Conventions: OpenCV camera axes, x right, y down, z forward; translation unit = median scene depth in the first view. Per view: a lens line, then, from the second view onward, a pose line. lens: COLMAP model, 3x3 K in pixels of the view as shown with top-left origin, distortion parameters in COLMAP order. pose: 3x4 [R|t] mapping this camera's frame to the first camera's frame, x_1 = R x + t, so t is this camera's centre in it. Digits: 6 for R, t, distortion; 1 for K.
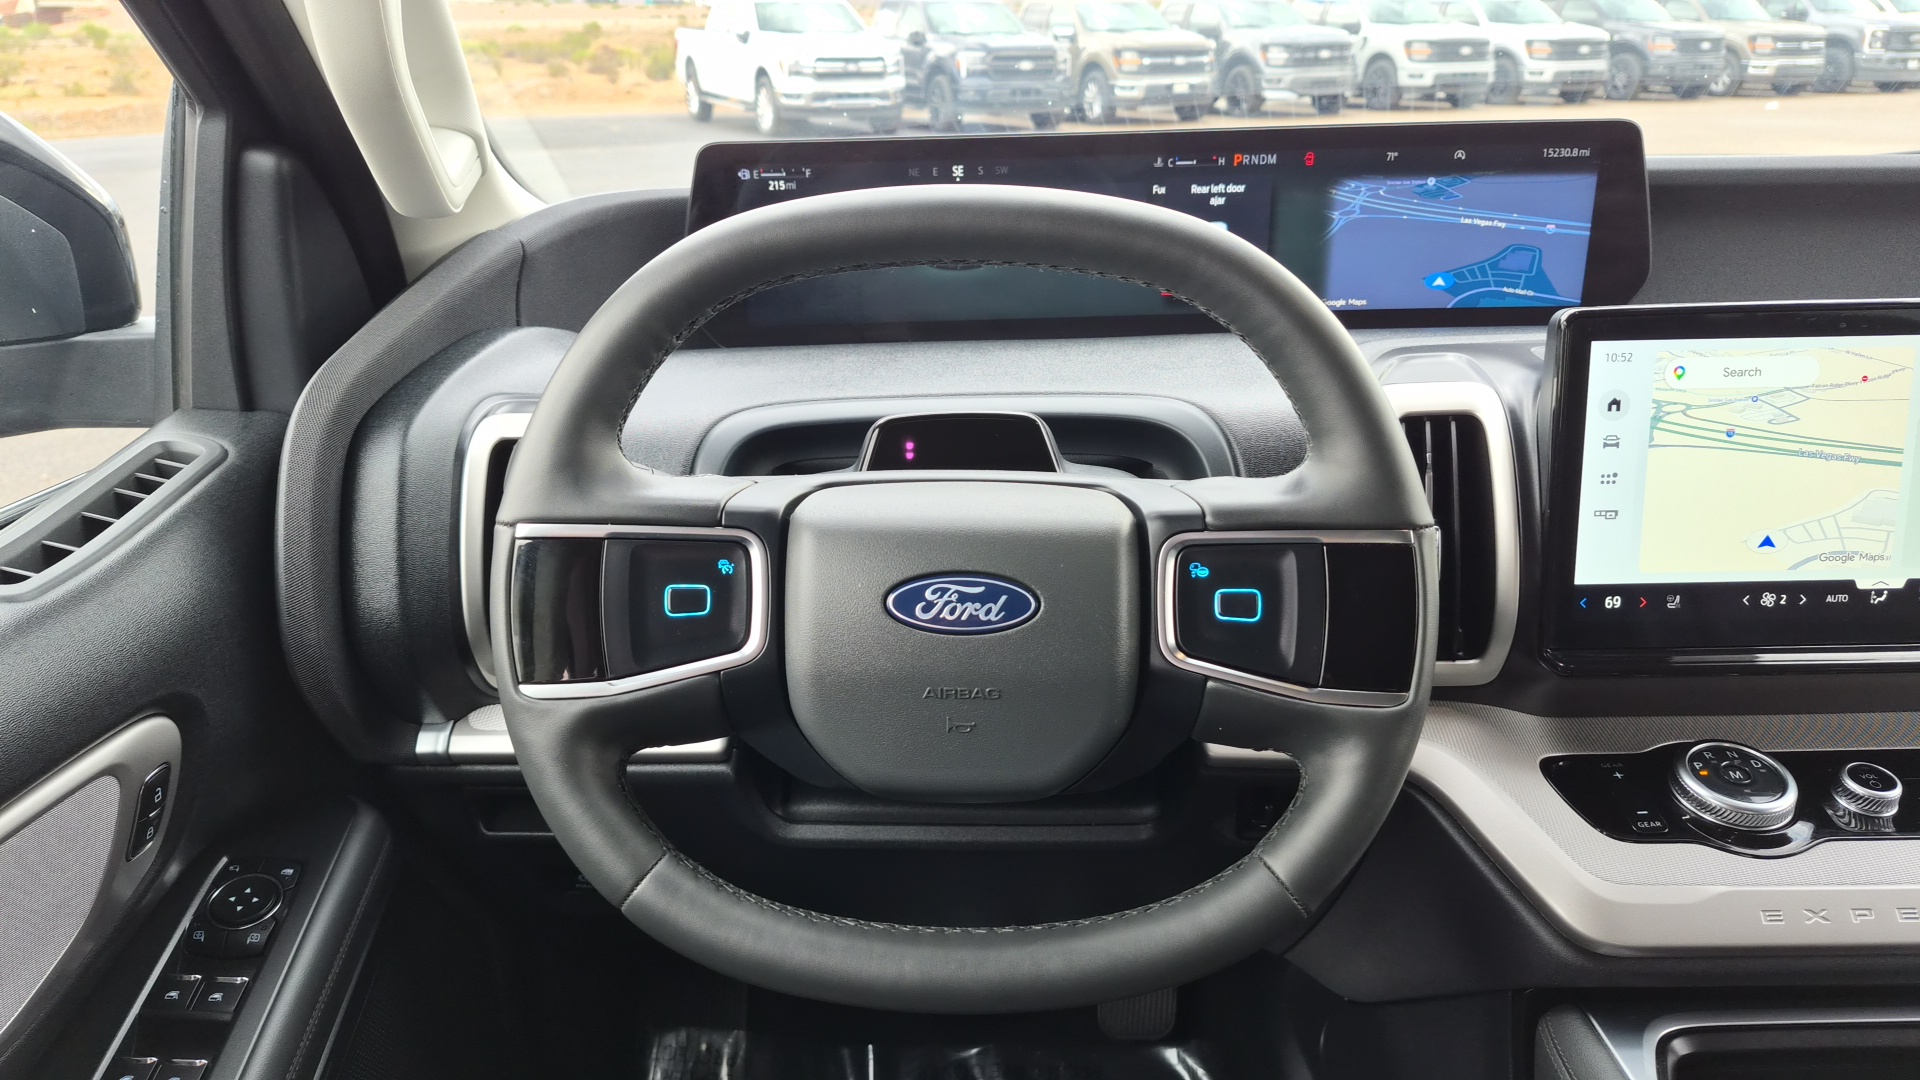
lens RADIAL K [[1338.5, 0, 955.8], [0, 1338.5, 543.3], [0, 0, 1]] dist [0.069242, -0.084004]
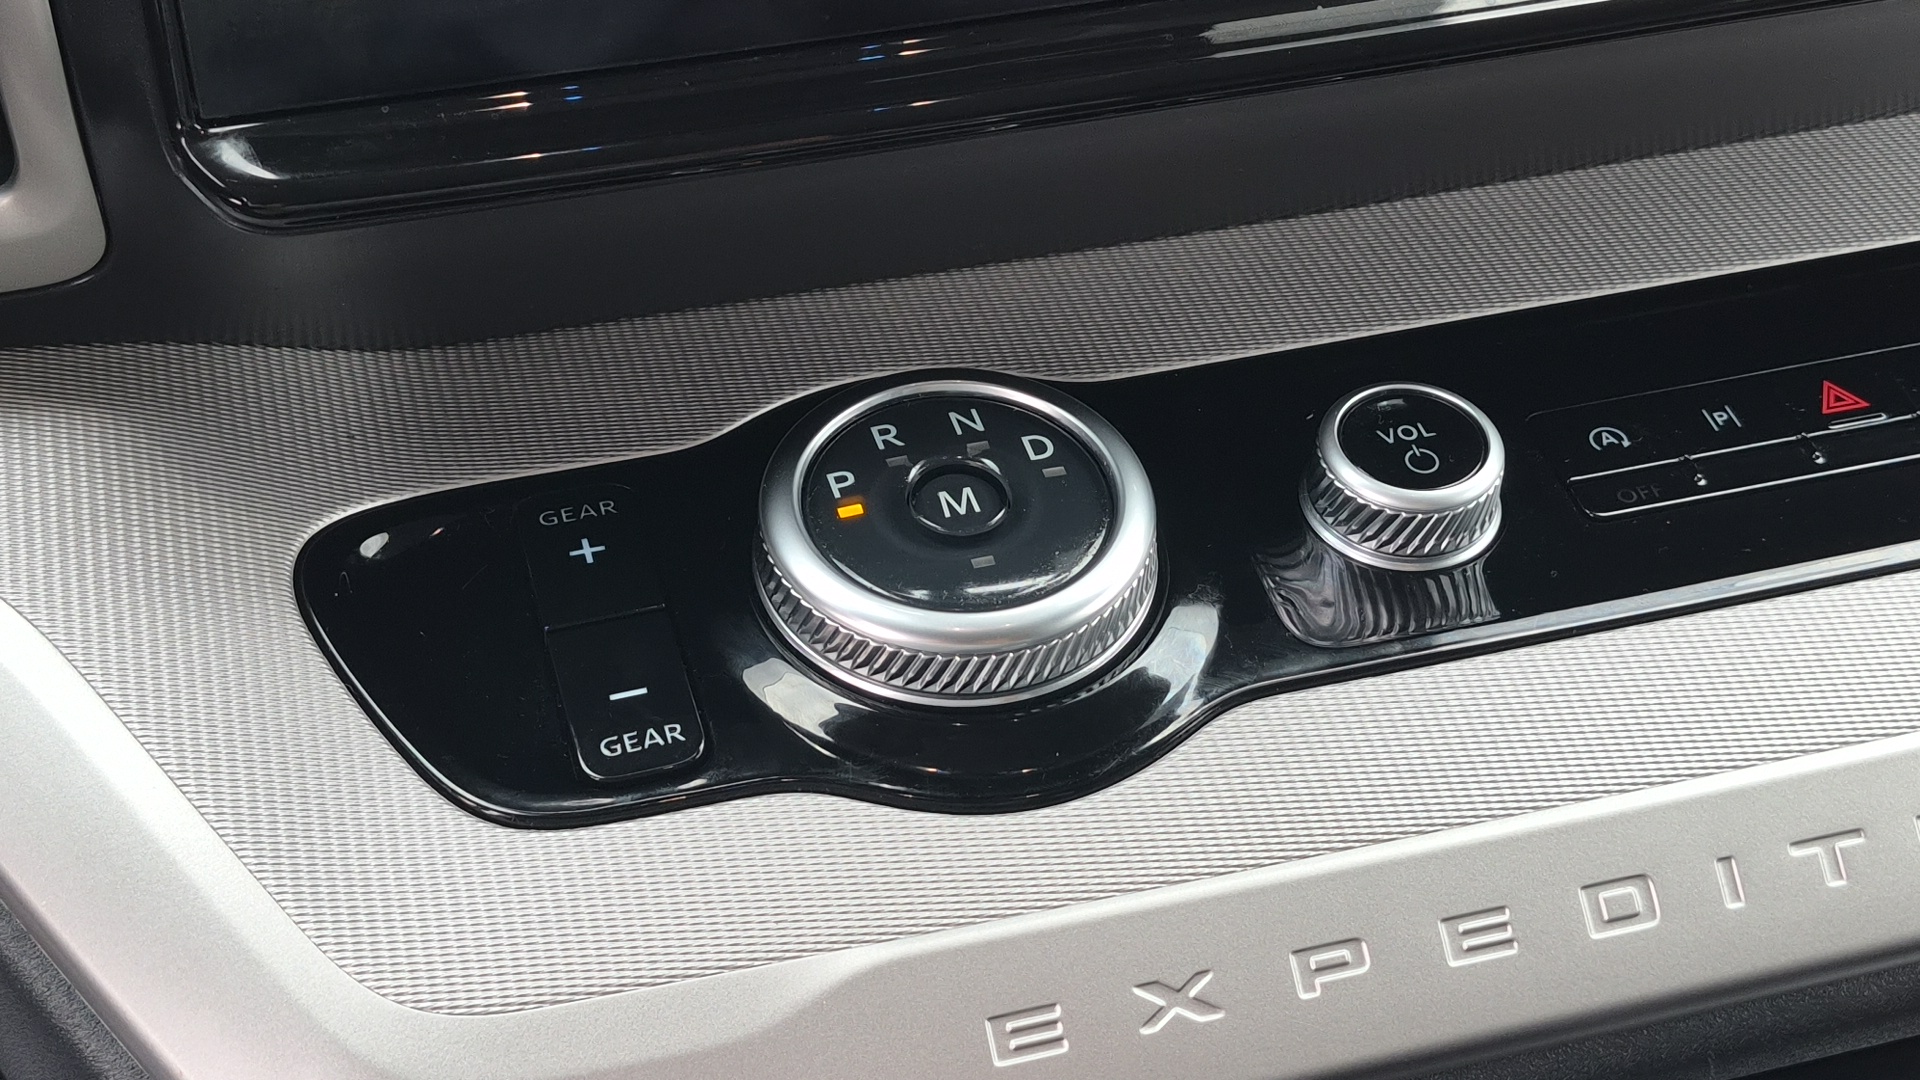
lens RADIAL K [[2745.9, 0, 961.7], [0, 2745.9, 535.4], [0, 0, 1]] dist [0.116500, 0.000000]
pose [[0.960399, -0.149158, 0.235342, 0.455151], [0.095636, 0.969799, 0.224372, 0.054282], [-0.261702, -0.192979, 0.945659, 0.486316]]
